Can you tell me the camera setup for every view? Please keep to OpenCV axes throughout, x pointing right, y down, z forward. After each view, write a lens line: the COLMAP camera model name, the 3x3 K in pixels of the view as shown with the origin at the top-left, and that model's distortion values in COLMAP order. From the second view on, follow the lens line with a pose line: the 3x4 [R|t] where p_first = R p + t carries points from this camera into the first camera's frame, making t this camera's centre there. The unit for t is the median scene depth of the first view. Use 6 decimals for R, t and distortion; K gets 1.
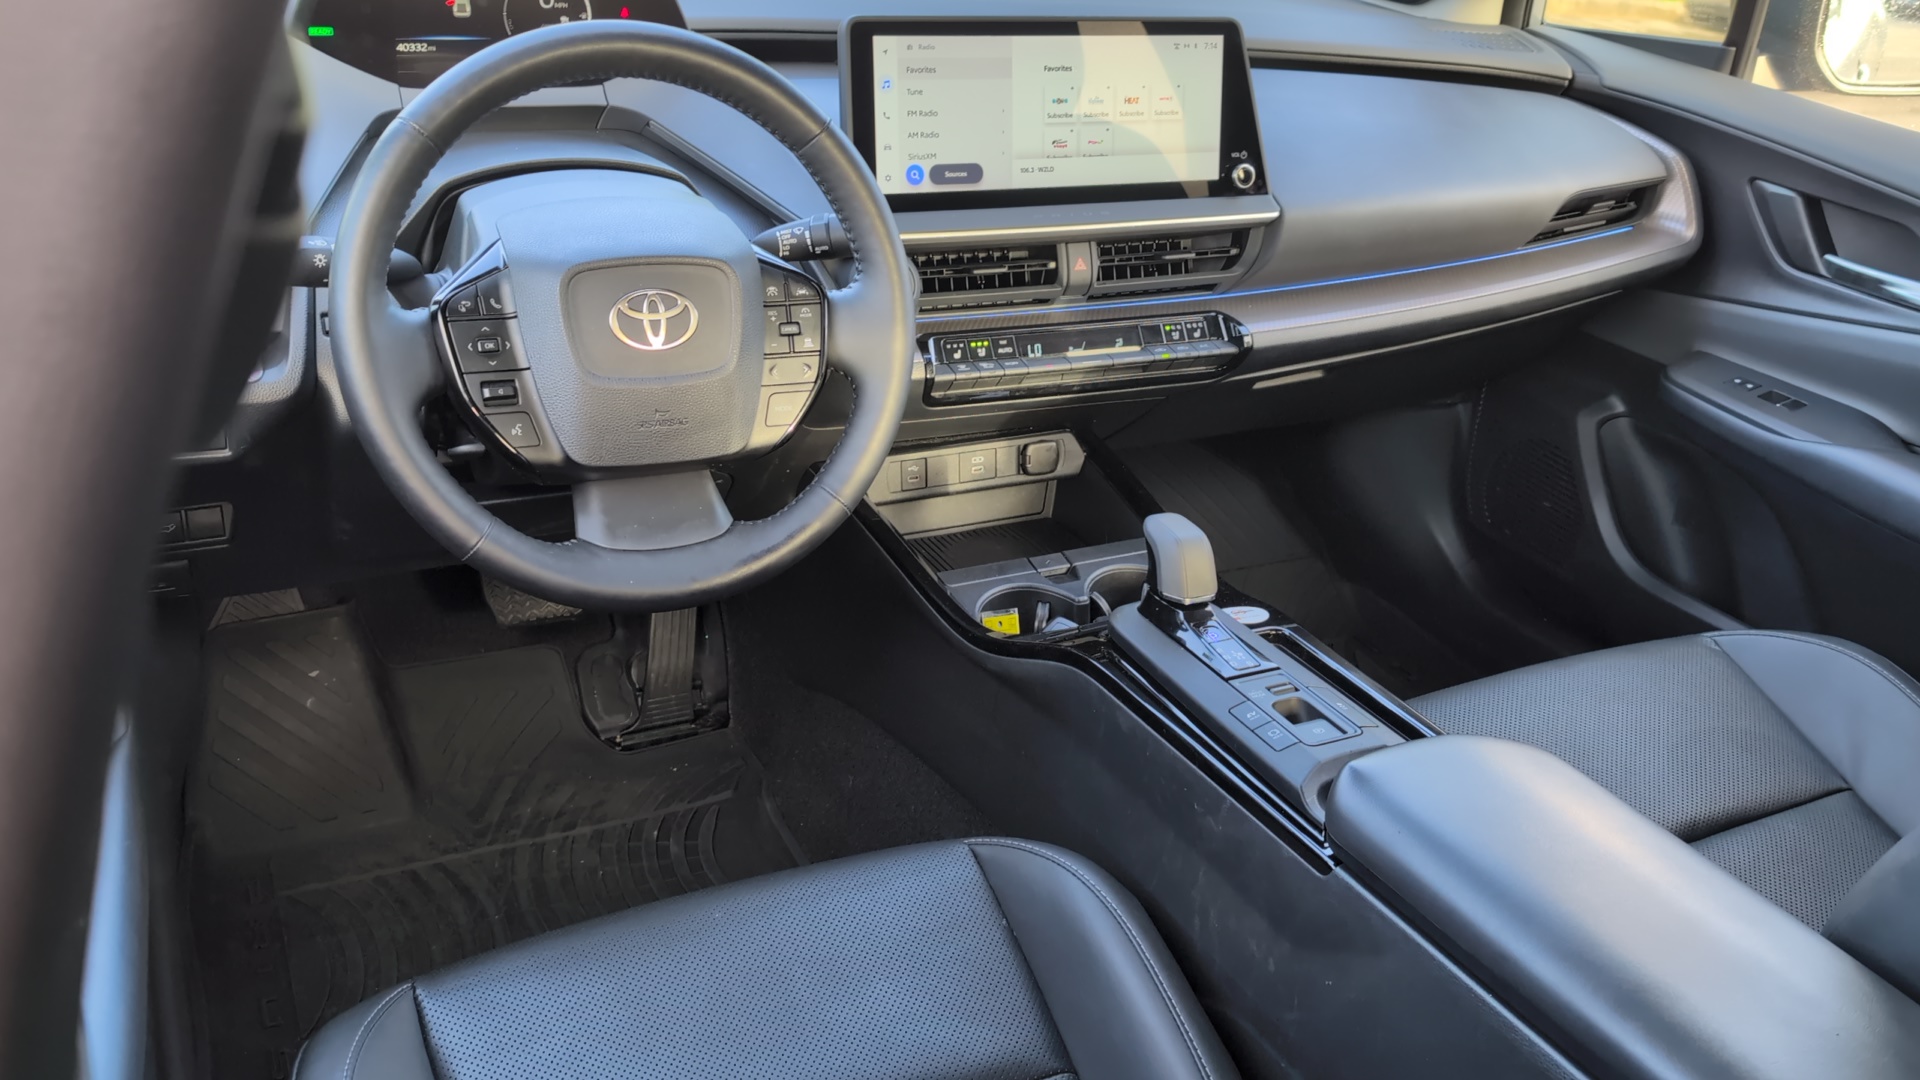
lens RADIAL K [[1590.1, 0, 959.0], [0, 1590.1, 576.2], [0, 0, 1]] dist [0.023310, -0.027725]
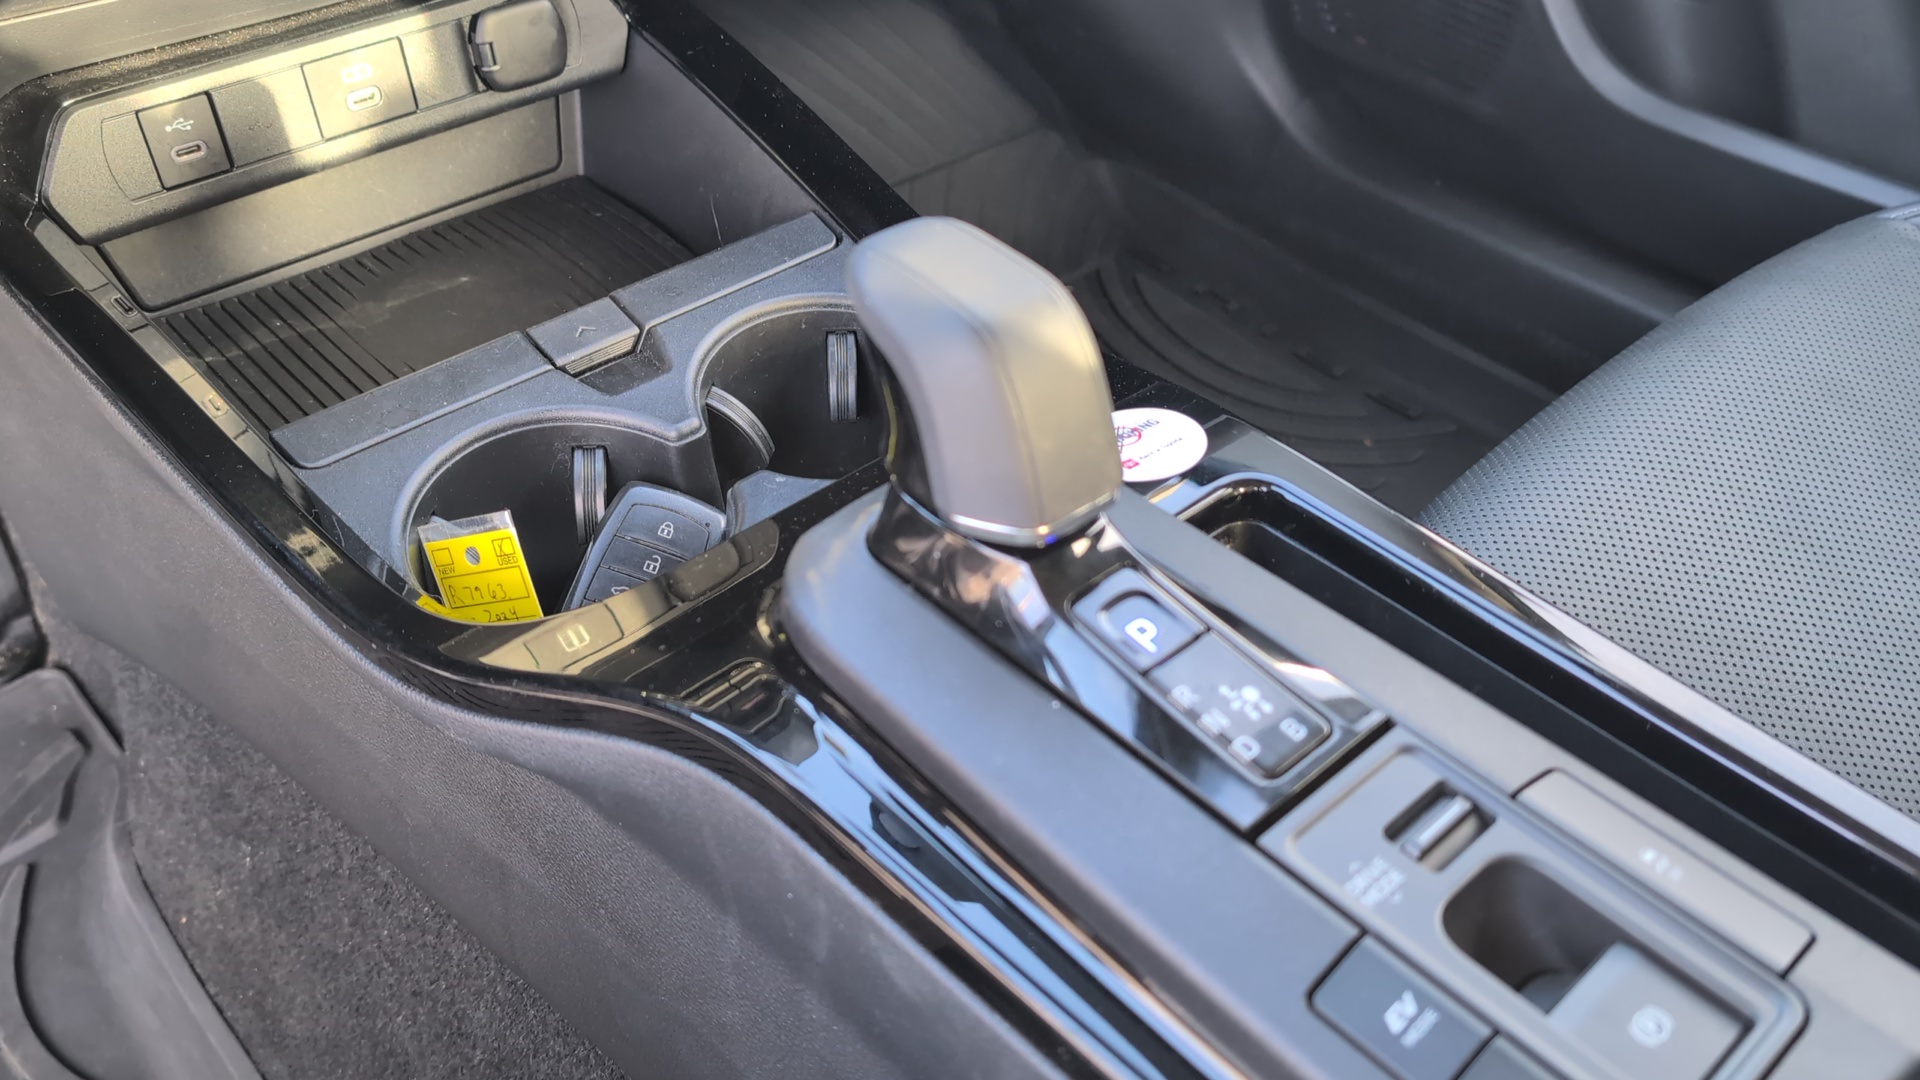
lens RADIAL K [[1590.1, 0, 963.1], [0, 1590.1, 550.0], [0, 0, 1]] dist [0.023310, -0.027725]
pose [[0.959937, -0.201901, 0.194313, 0.055768], [0.142645, 0.948952, 0.281322, -0.051048], [-0.241193, -0.242334, 0.939734, 0.563025]]
